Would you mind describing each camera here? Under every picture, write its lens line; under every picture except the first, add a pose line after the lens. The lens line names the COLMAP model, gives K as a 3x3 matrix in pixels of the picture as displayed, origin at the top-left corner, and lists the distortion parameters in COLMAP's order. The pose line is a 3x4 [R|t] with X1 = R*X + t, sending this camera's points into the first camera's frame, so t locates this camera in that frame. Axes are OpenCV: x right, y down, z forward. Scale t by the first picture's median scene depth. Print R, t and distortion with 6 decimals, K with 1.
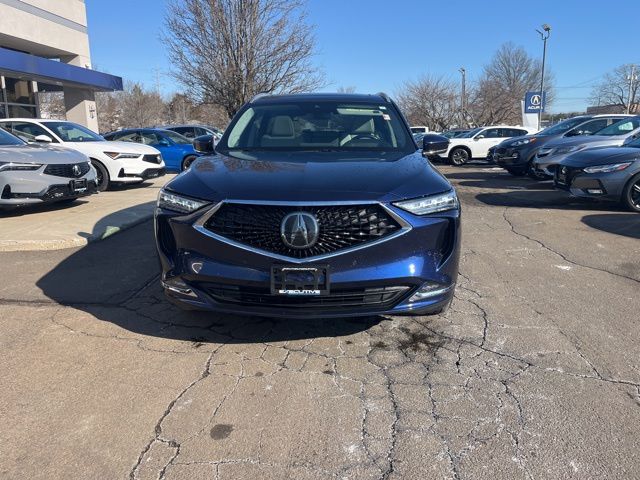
lens RADIAL K [[484.2, 0, 318.0], [0, 484.2, 235.1], [0, 0, 1]] dist [0.078900, -0.100227]
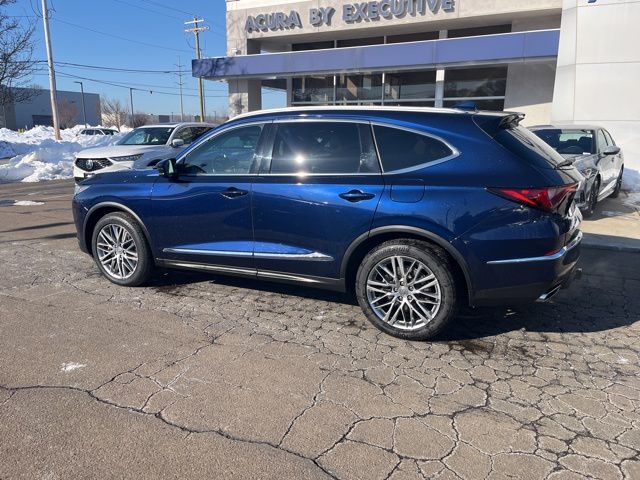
lens RADIAL K [[484.2, 0, 317.7], [0, 484.2, 237.3], [0, 0, 1]] dist [0.078900, -0.100227]
pose [[-0.407618, 0.201339, -0.890680, 1.334091], [-0.186048, 0.936619, 0.296868, -0.522638], [0.893999, 0.286718, -0.344325, 2.129111]]
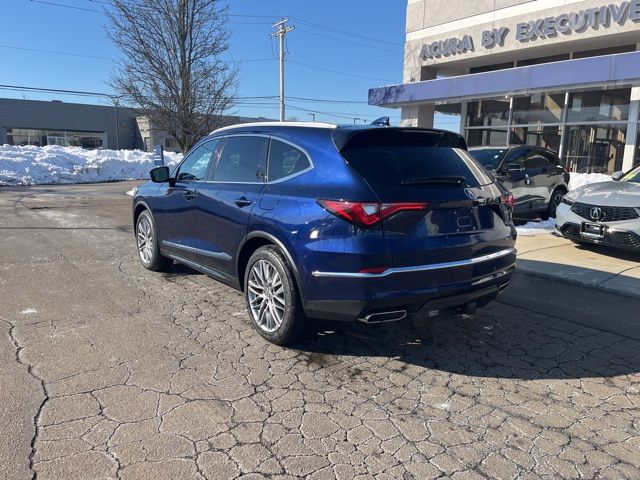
lens RADIAL K [[484.2, 0, 315.6], [0, 484.2, 234.9], [0, 0, 1]] dist [0.078900, -0.100227]
pose [[-0.774550, 0.093035, -0.625633, 0.932823], [-0.144978, 0.936677, 0.318776, -0.632405], [0.615673, 0.337611, -0.712015, 2.783919]]
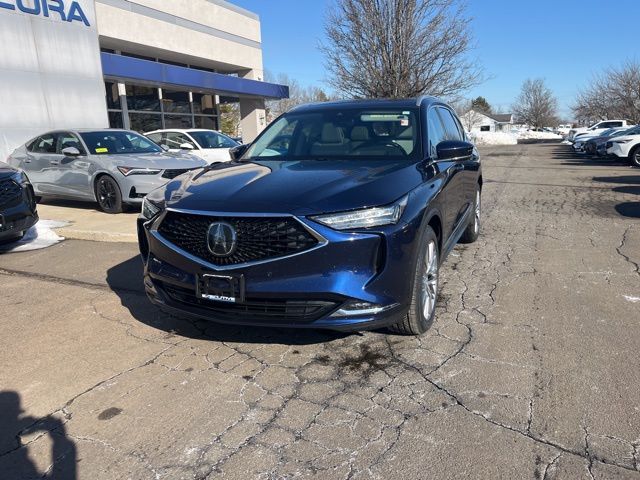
lens RADIAL K [[484.2, 0, 317.3], [0, 484.2, 235.2], [0, 0, 1]] dist [0.078900, -0.100227]
pose [[0.934184, 0.049183, -0.353385, 0.423756], [-0.048939, 0.998755, 0.009632, -0.031327], [0.353419, 0.008296, 0.935428, 0.067009]]
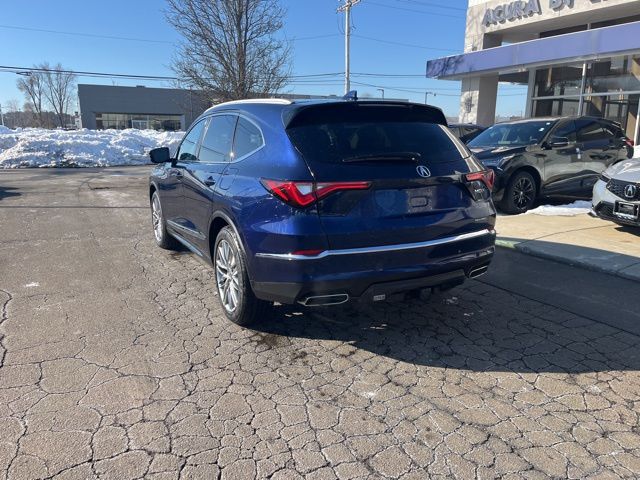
lens RADIAL K [[484.2, 0, 317.0], [0, 484.2, 237.9], [0, 0, 1]] dist [0.078900, -0.100227]
pose [[-0.859940, 0.115192, -0.497227, 0.703586], [-0.098229, 0.918634, 0.382703, -0.657273], [0.500854, 0.377944, -0.778655, 2.907496]]
